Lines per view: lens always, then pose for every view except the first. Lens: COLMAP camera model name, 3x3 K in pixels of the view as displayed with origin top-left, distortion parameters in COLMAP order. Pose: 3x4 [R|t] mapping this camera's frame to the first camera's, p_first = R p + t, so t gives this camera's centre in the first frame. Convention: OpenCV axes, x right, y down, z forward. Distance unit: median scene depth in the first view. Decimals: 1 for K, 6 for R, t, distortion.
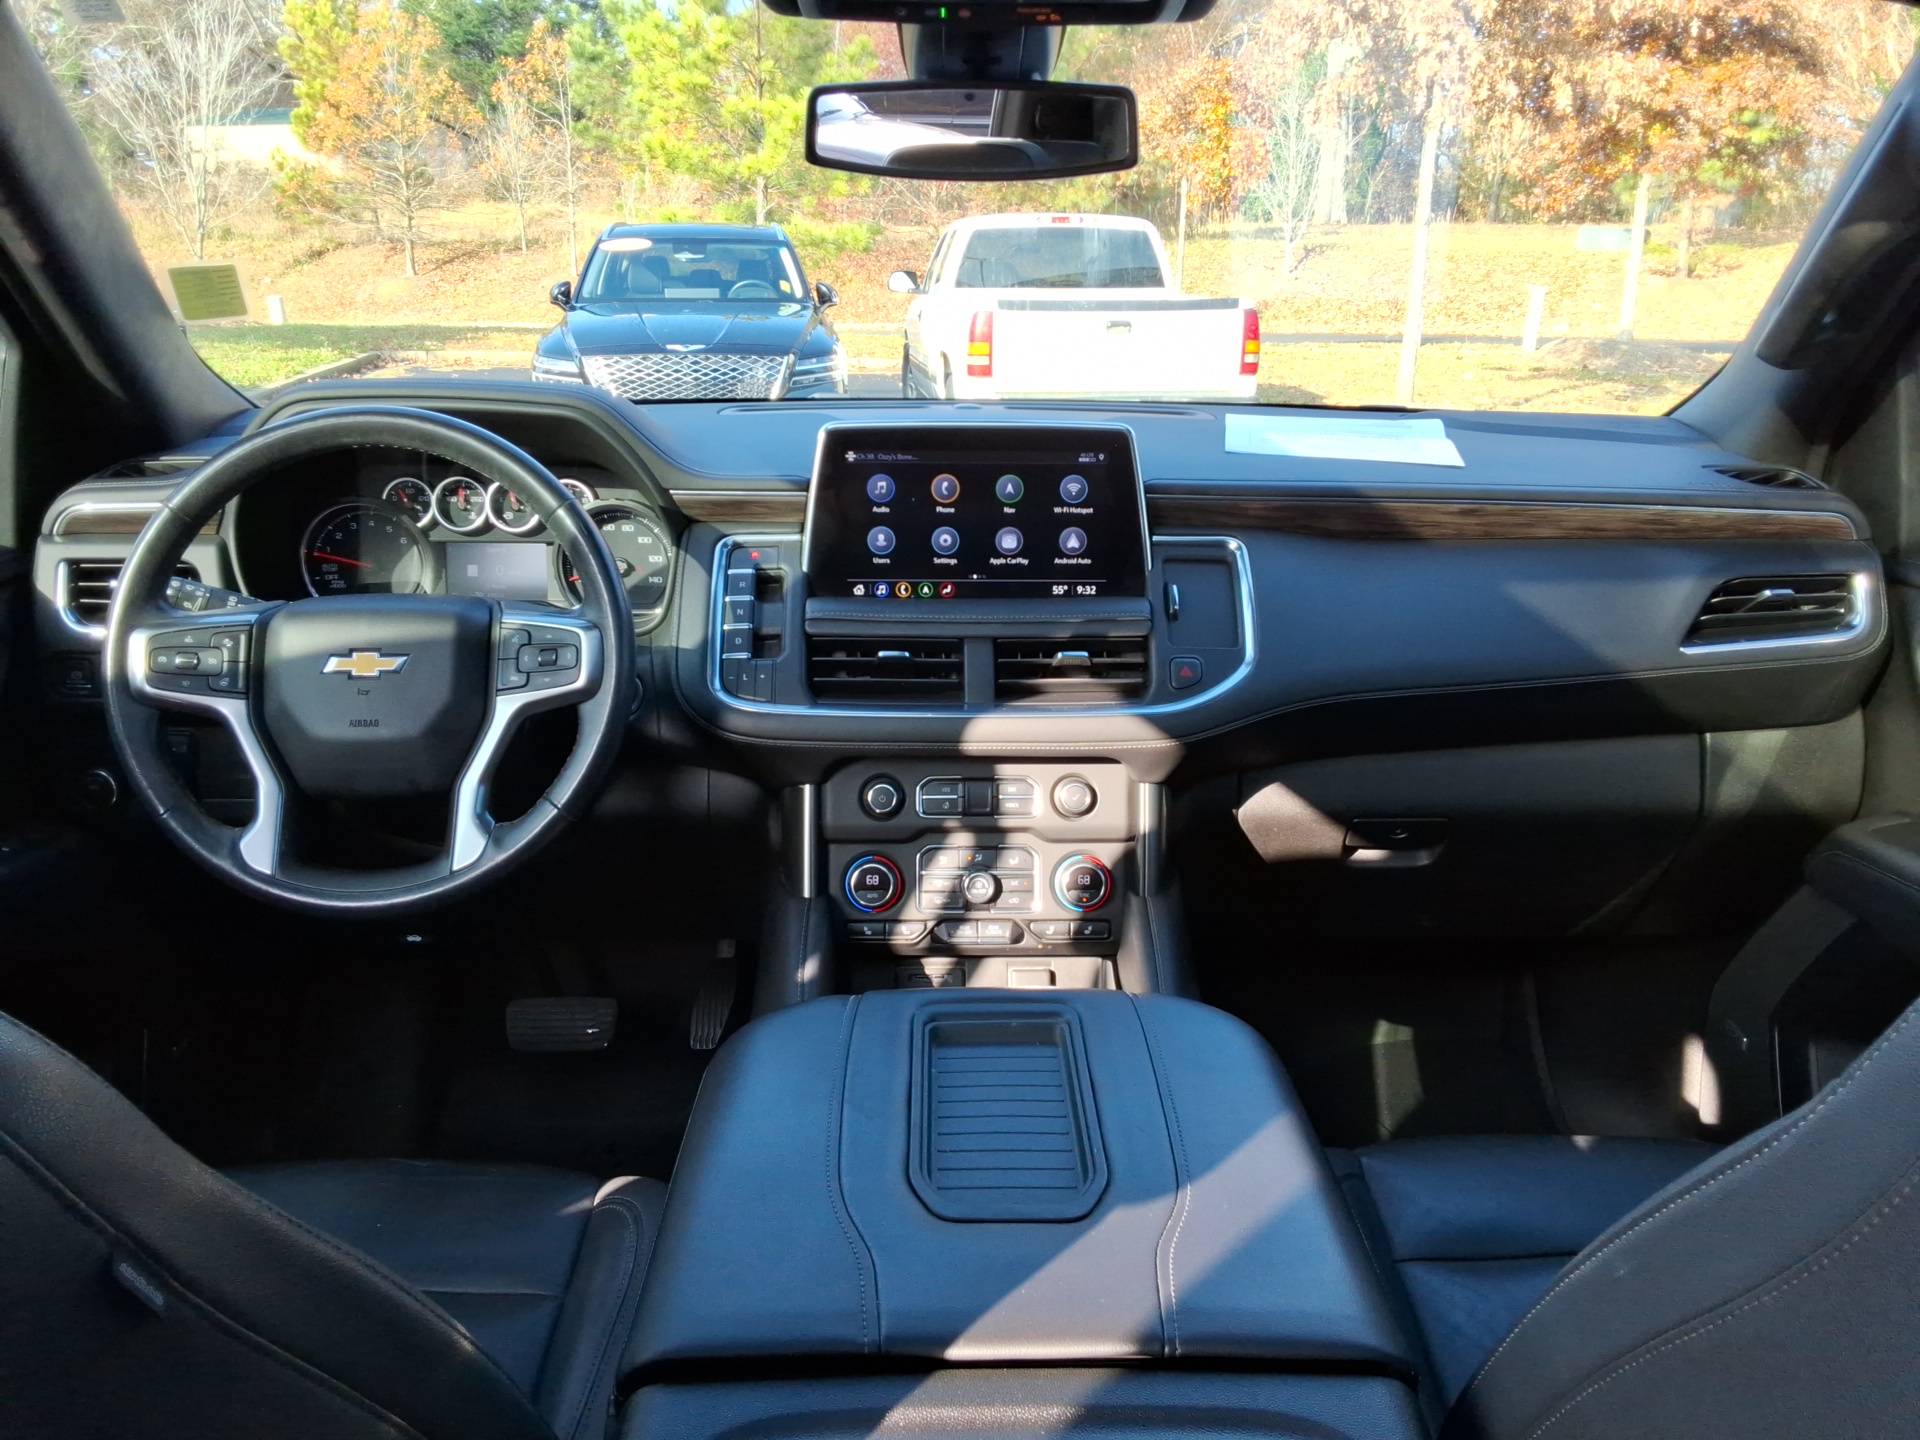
lens RADIAL K [[1543.1, 0, 978.9], [0, 1543.1, 682.0], [0, 0, 1]] dist [0.103535, -0.154485]
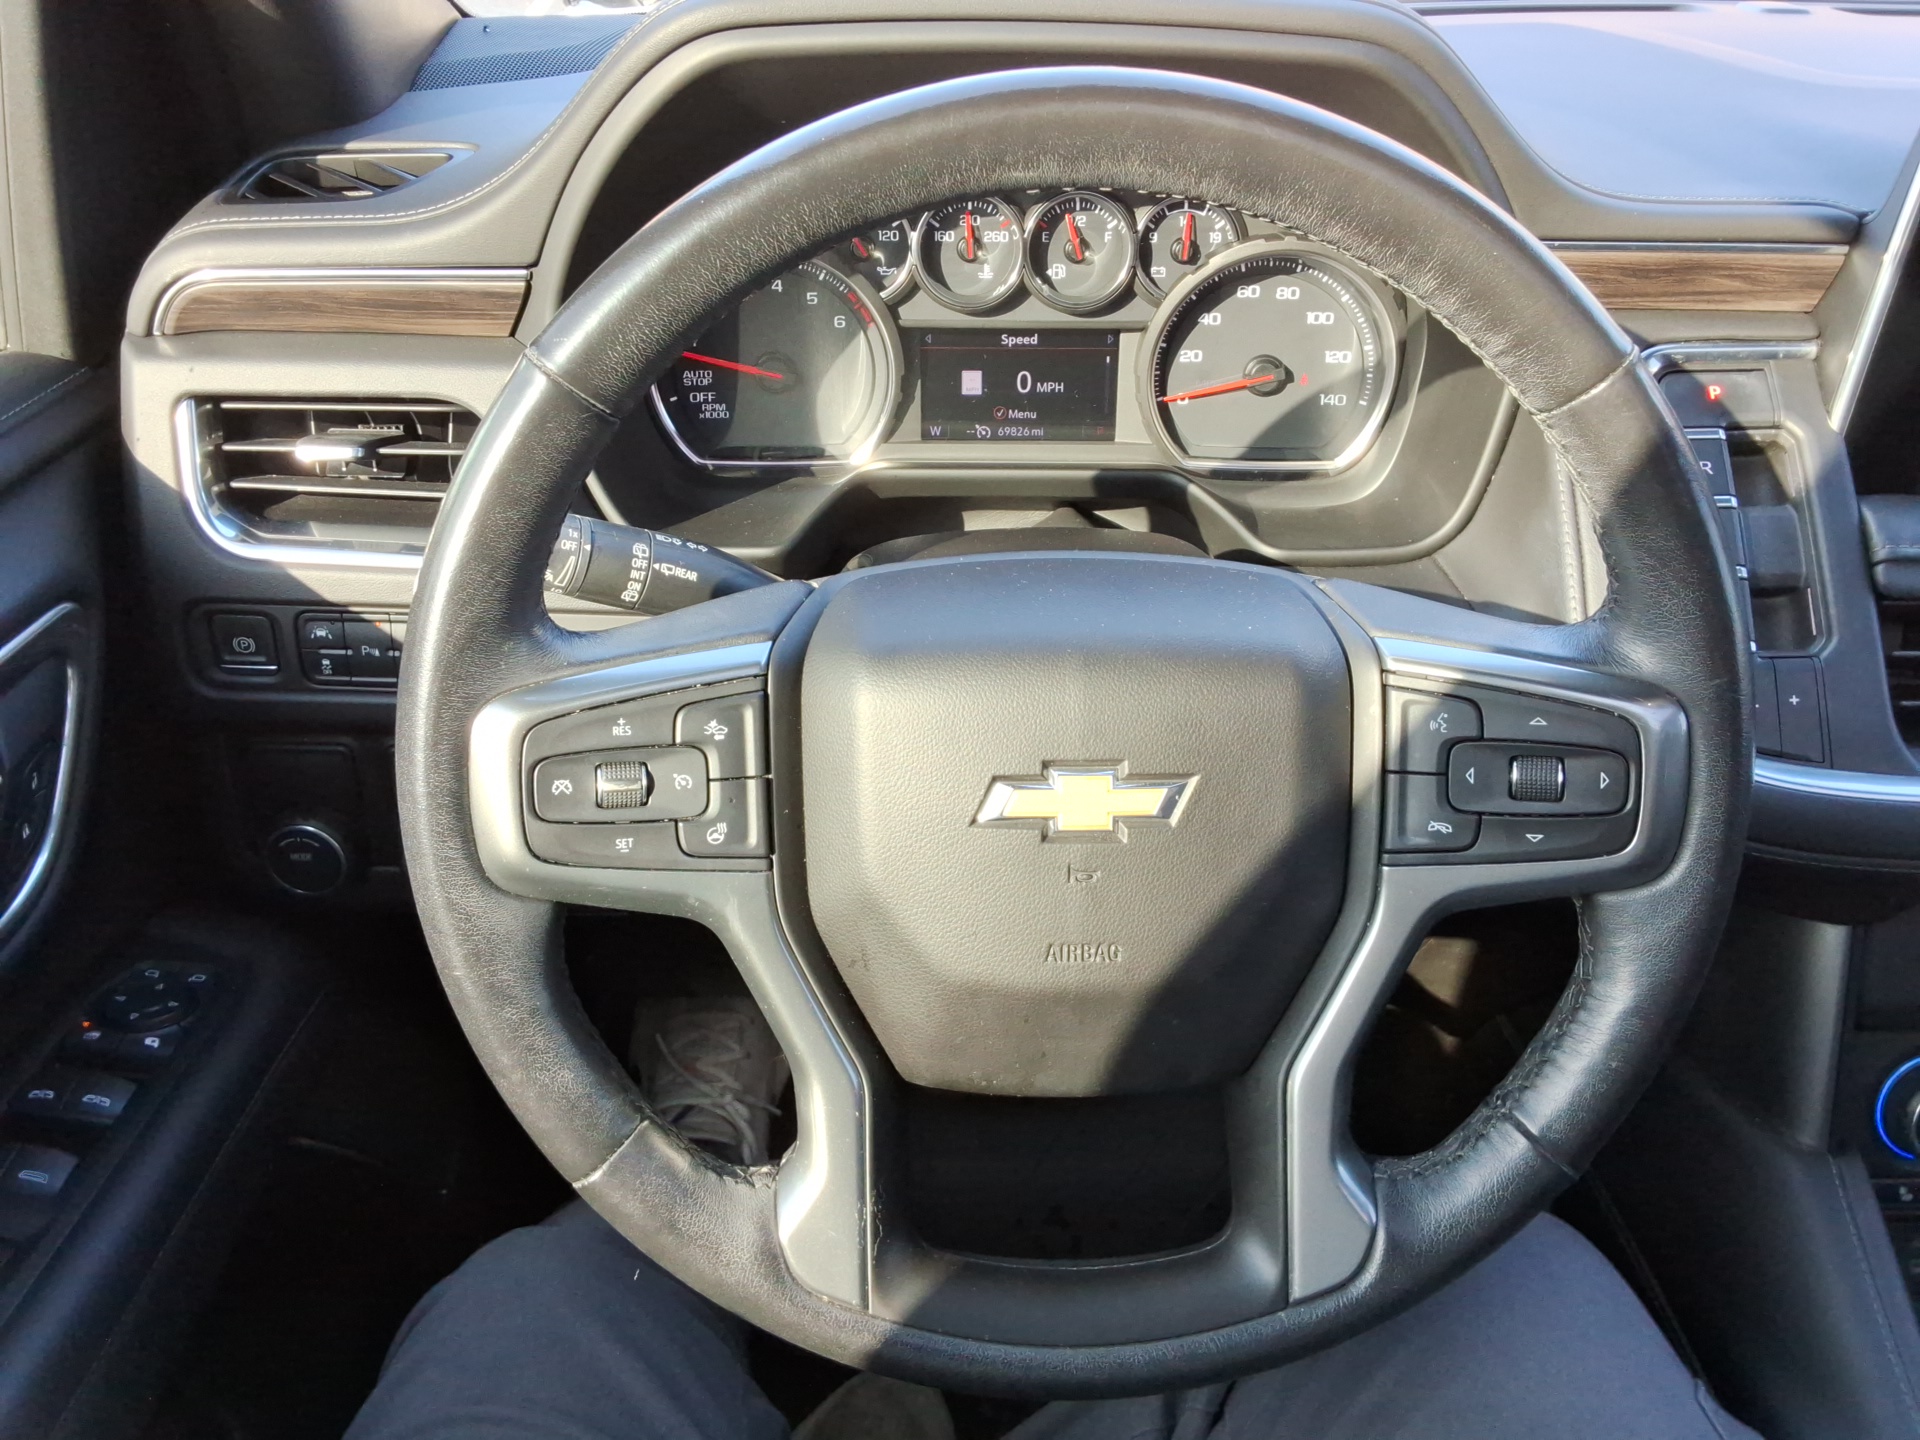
lens RADIAL K [[1543.1, 0, 961.1], [0, 1543.1, 701.2], [0, 0, 1]] dist [0.103535, -0.154485]
pose [[0.999952, 0.006679, -0.007209, -0.345385], [-0.004544, 0.964674, 0.263408, -0.110755], [0.008714, -0.263363, 0.964658, 0.525899]]
